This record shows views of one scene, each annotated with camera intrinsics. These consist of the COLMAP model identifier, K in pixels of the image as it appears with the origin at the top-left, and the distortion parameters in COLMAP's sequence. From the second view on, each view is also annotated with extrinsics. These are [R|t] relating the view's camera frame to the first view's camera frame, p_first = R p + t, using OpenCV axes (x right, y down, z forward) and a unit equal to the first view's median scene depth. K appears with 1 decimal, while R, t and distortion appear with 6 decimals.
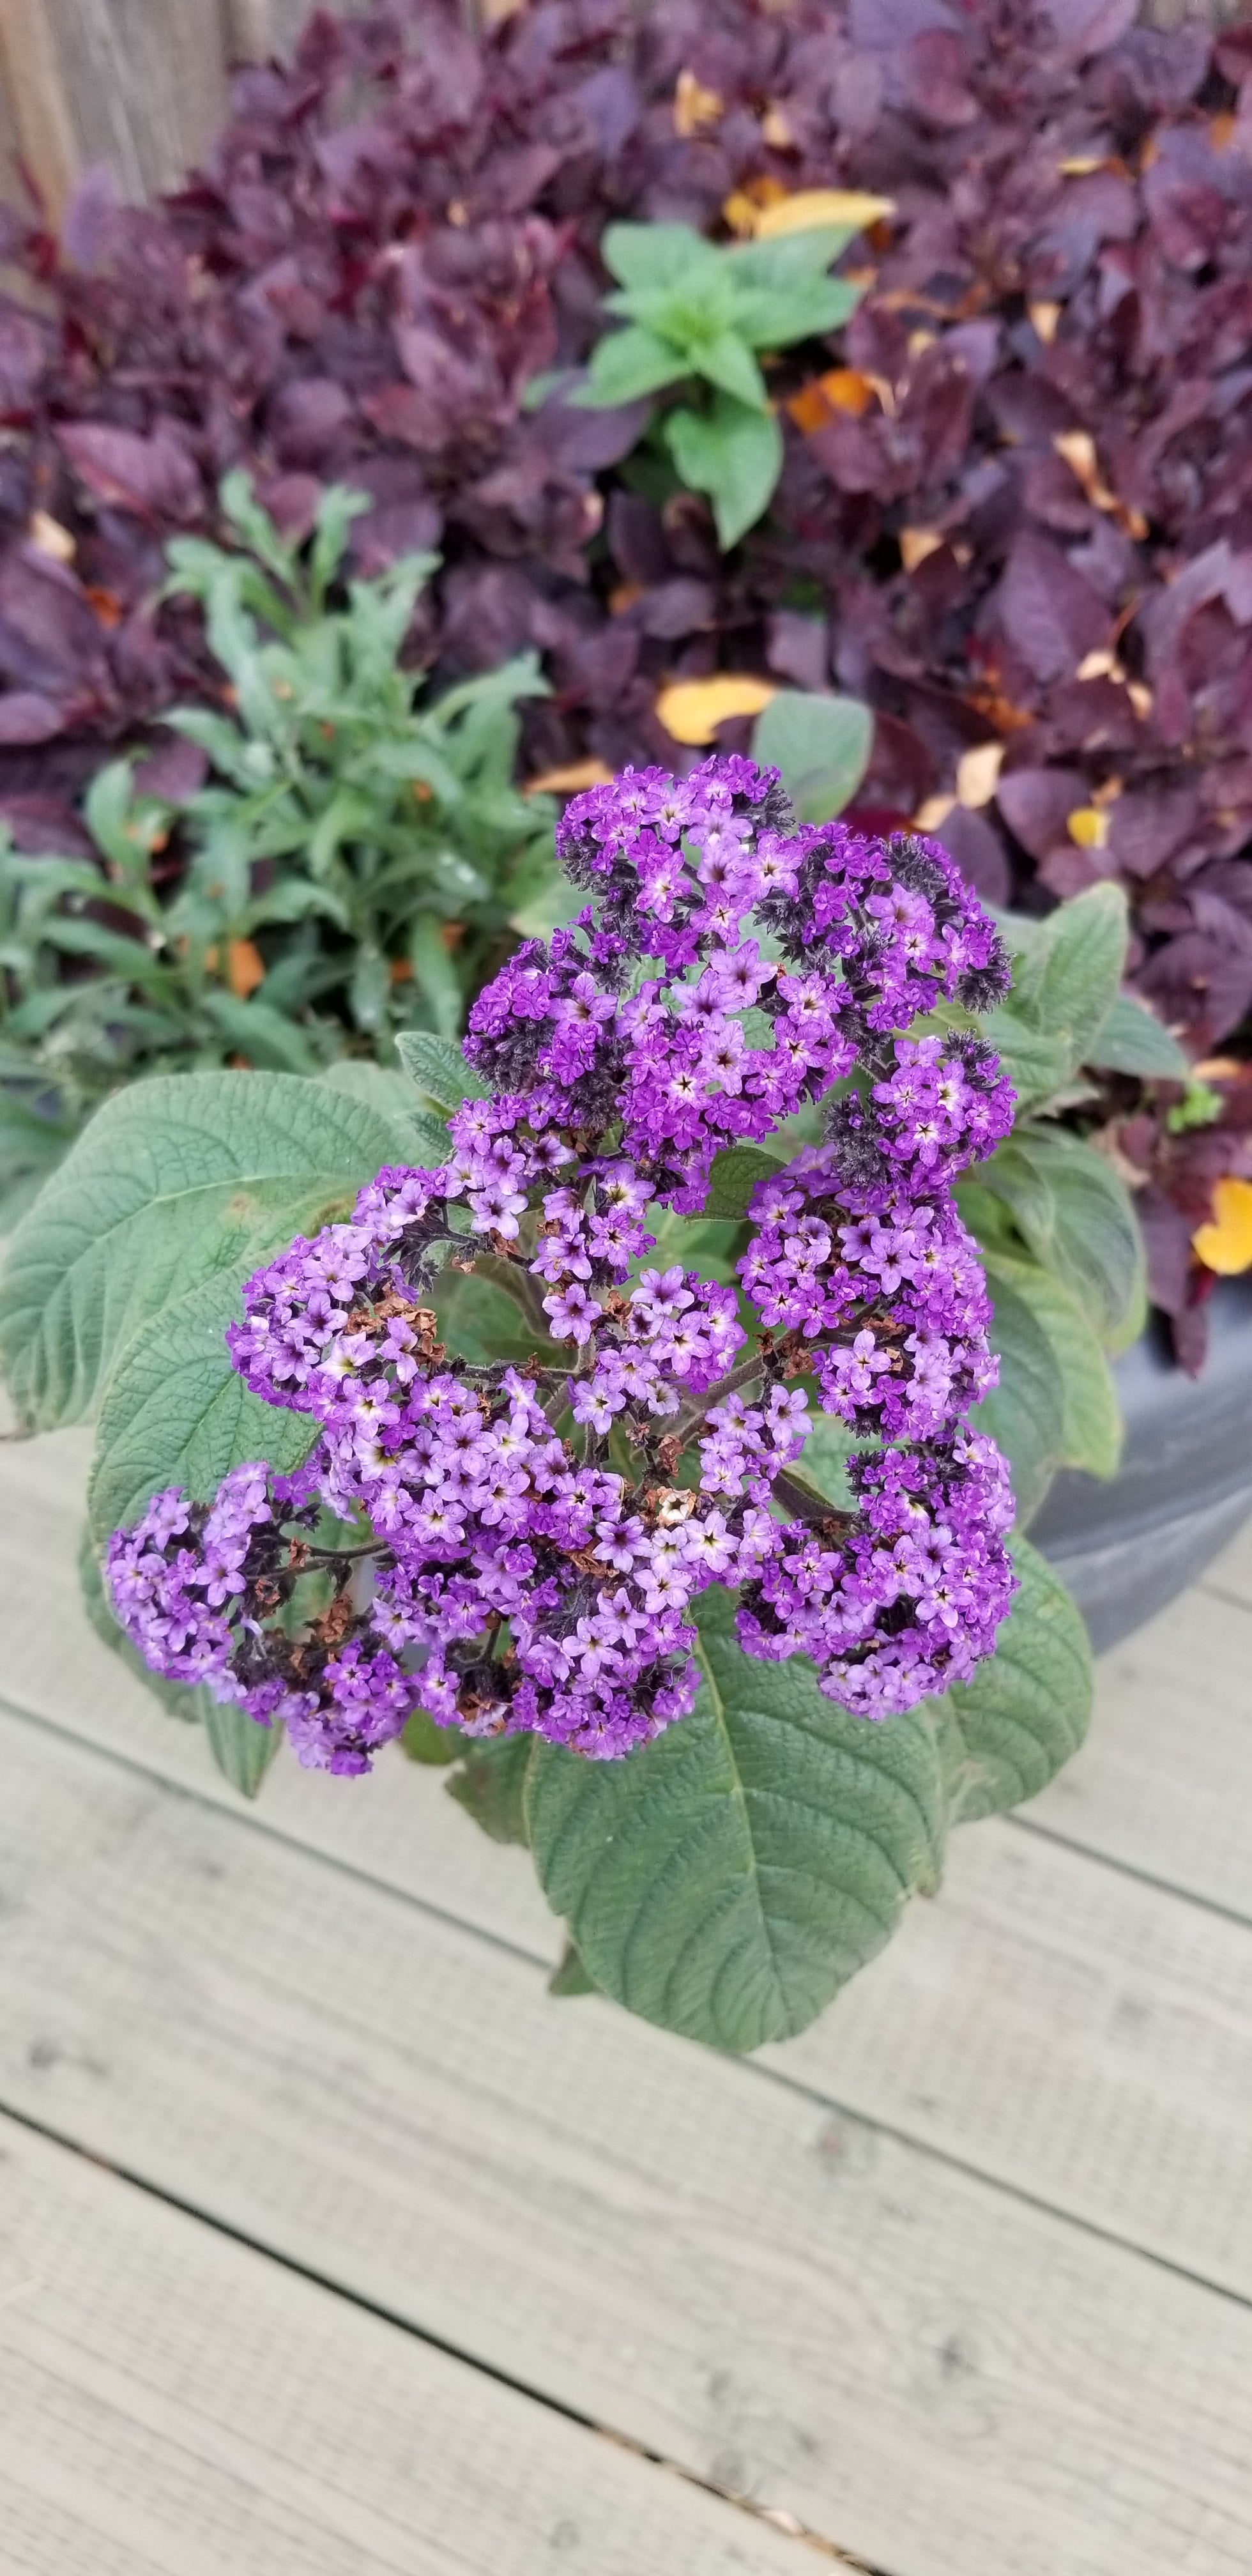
lens RADIAL K [[1931.7, 0, 638.8], [0, 1931.7, 1307.7], [0, 0, 1]] dist [0.047938, 0.007062]
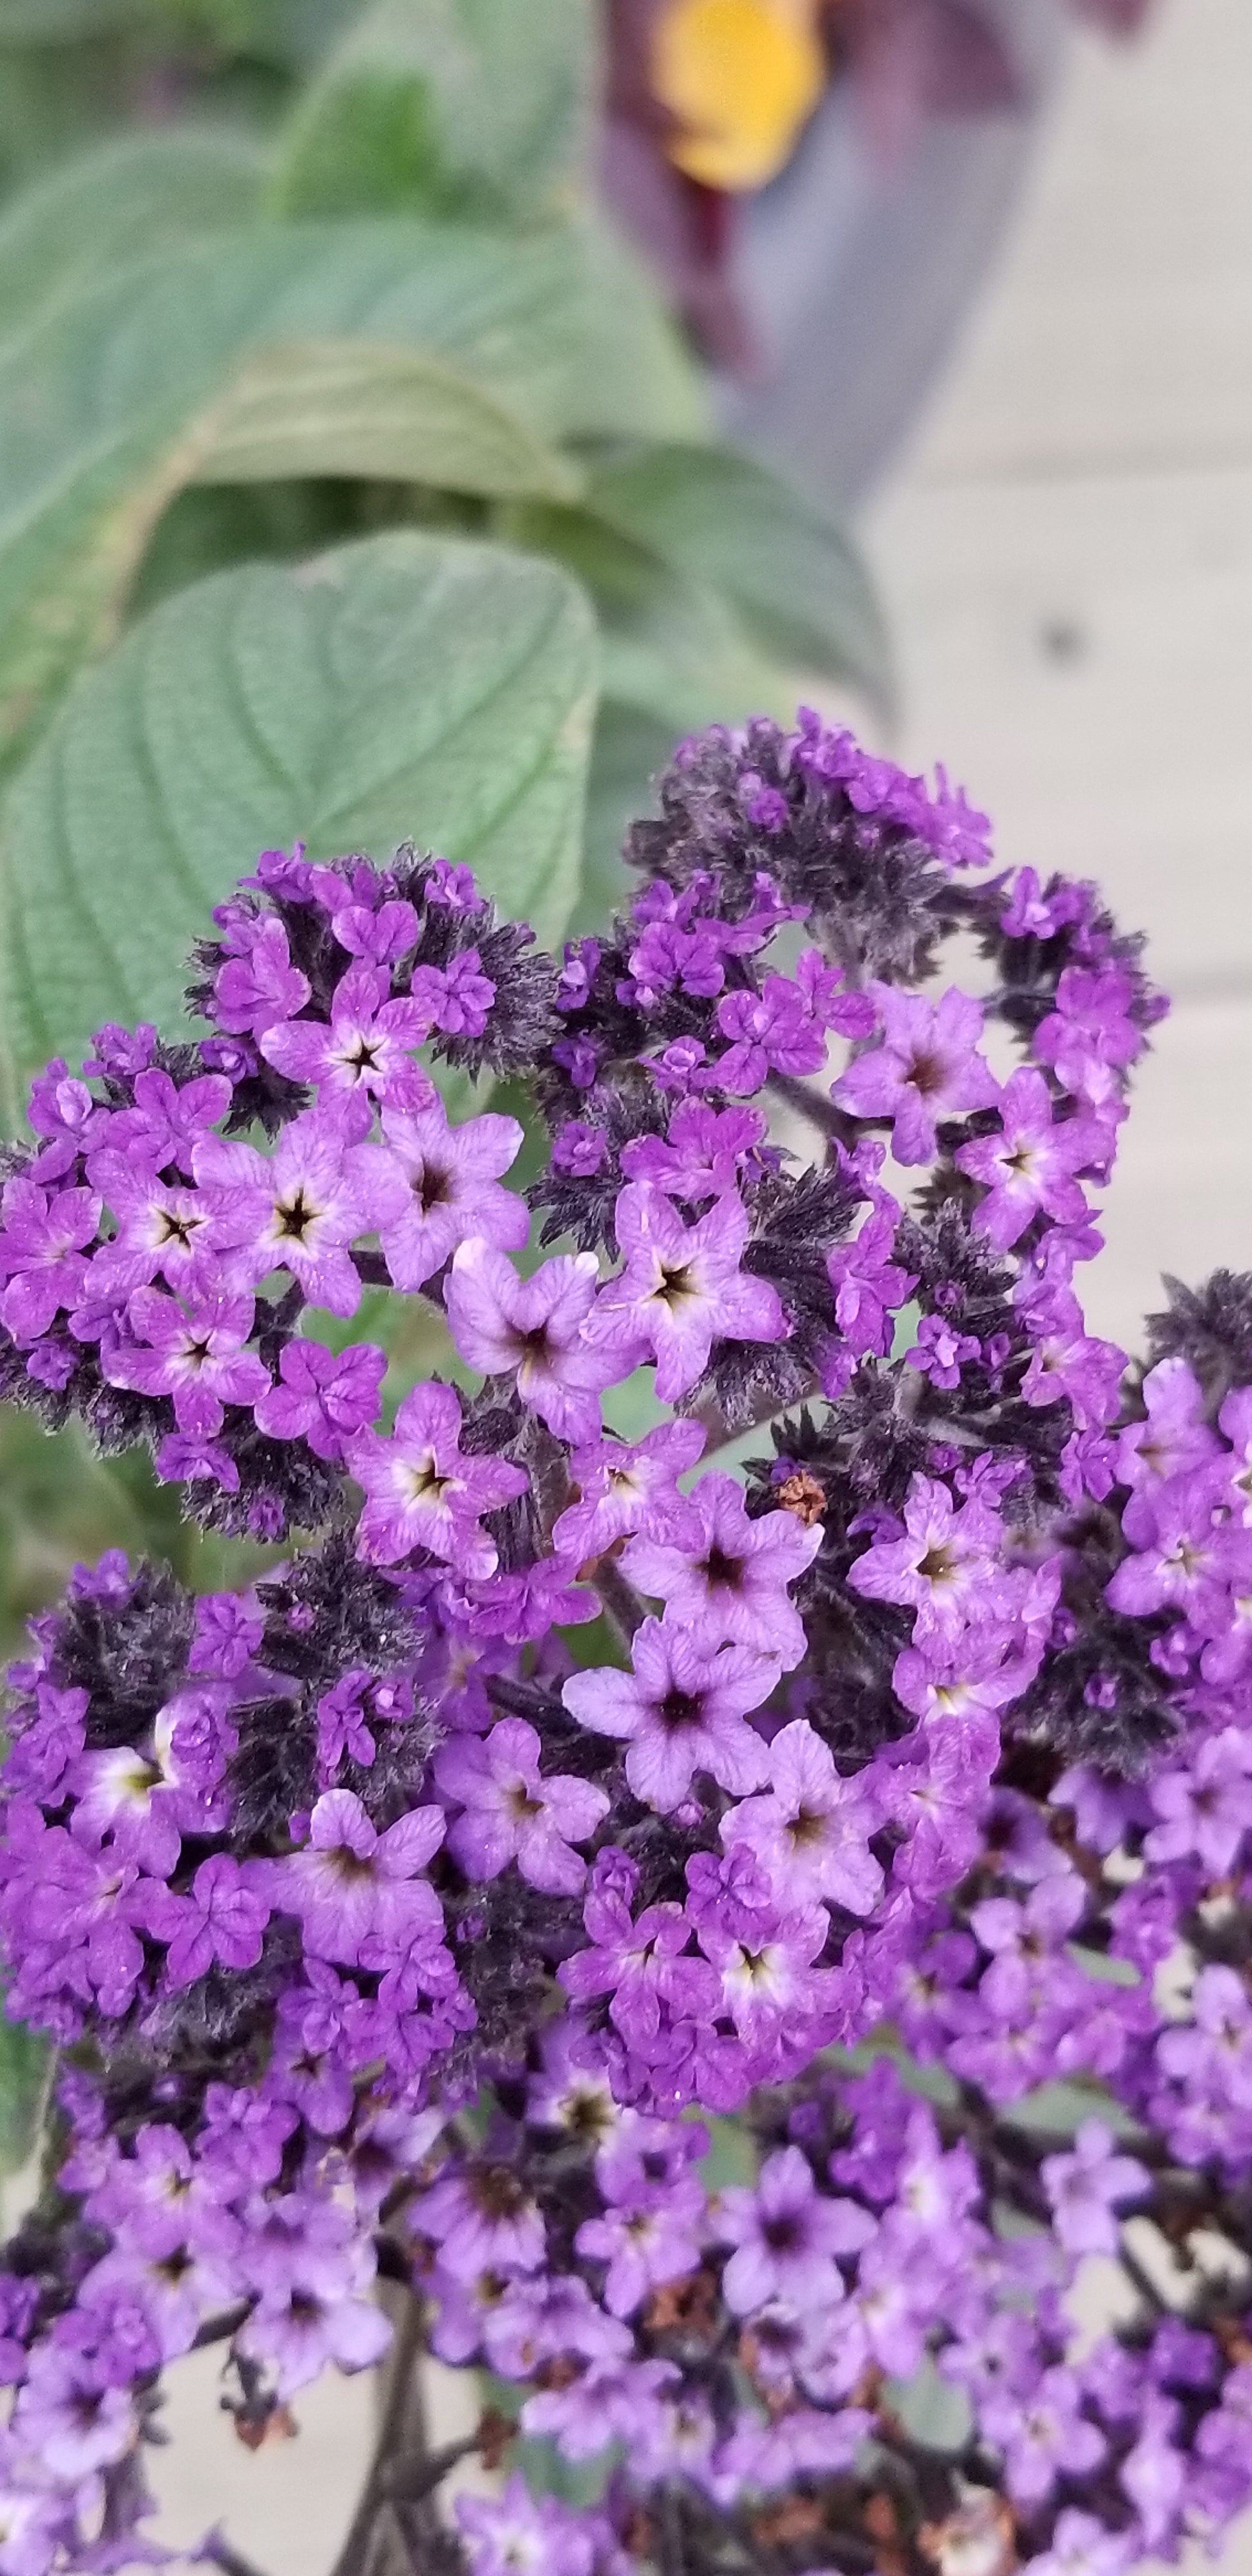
lens RADIAL K [[3480.9, 0, 652.5], [0, 3480.9, 1268.0], [0, 0, 1]] dist [0.081803, 0.000000]
pose [[0.852700, -0.488144, 0.186061, -0.043837], [0.391894, 0.833238, 0.390044, -0.429301], [-0.345430, -0.259674, 0.901802, 0.414967]]
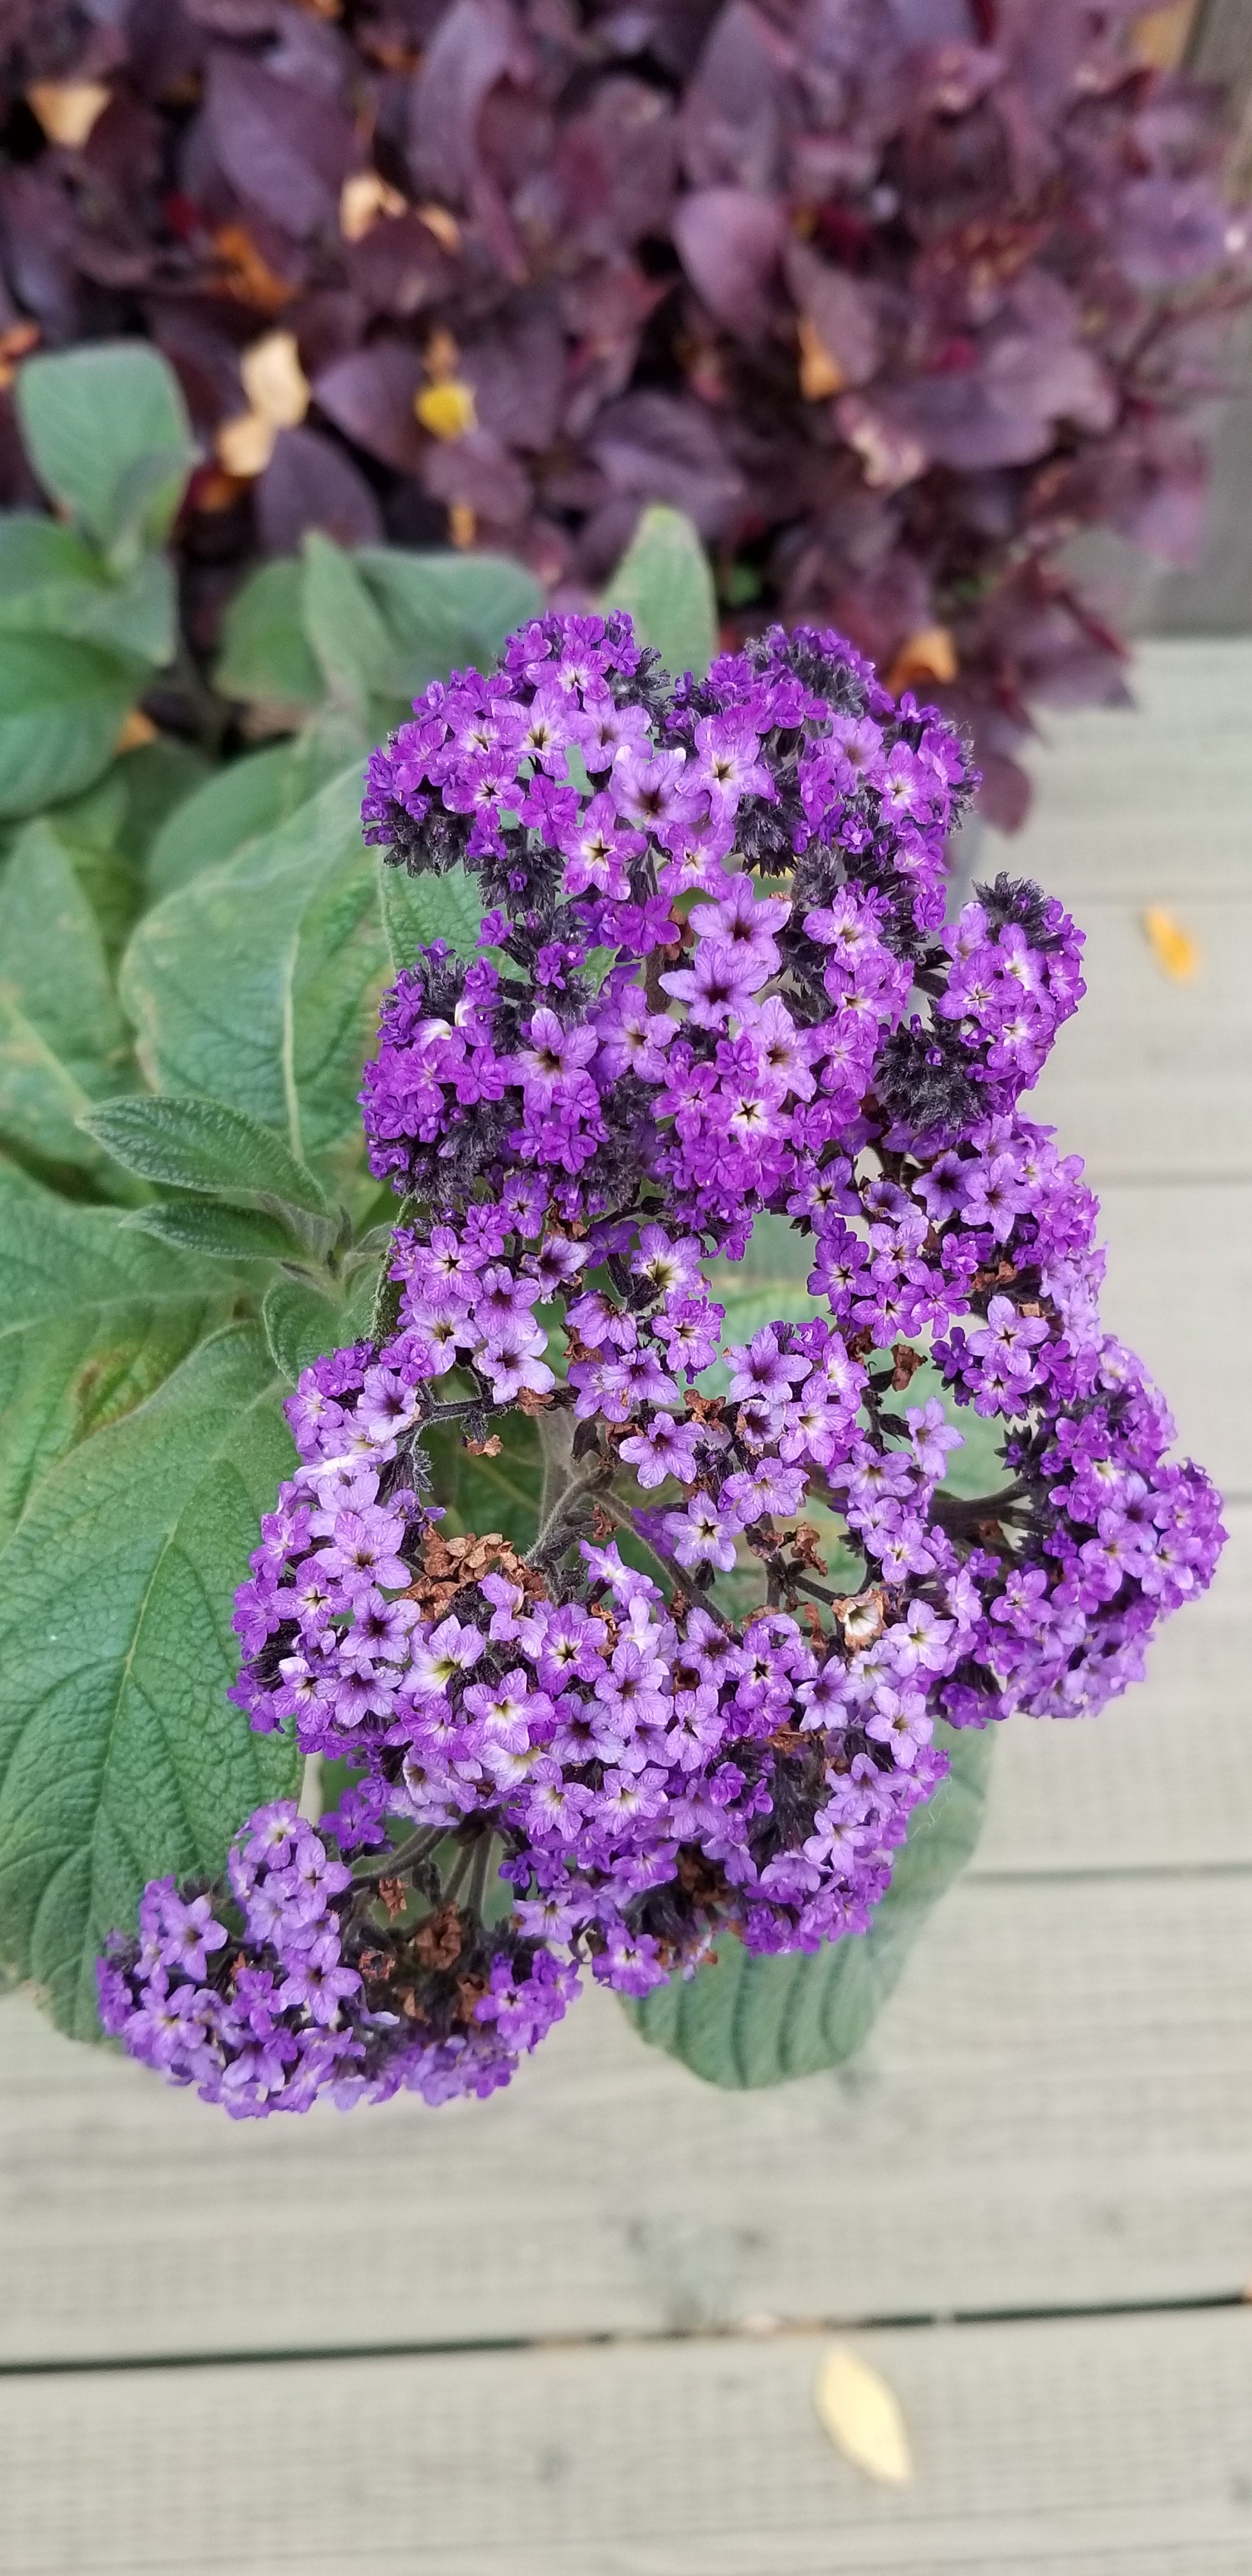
lens RADIAL K [[2271.4, 0, 623.5], [0, 2271.4, 1305.7], [0, 0, 1]] dist [0.070172, -0.083787]
pose [[0.880860, -0.407873, 0.240260, -0.218544], [0.368722, 0.909471, 0.192111, -0.203790], [-0.296866, -0.080633, 0.951509, 0.199282]]
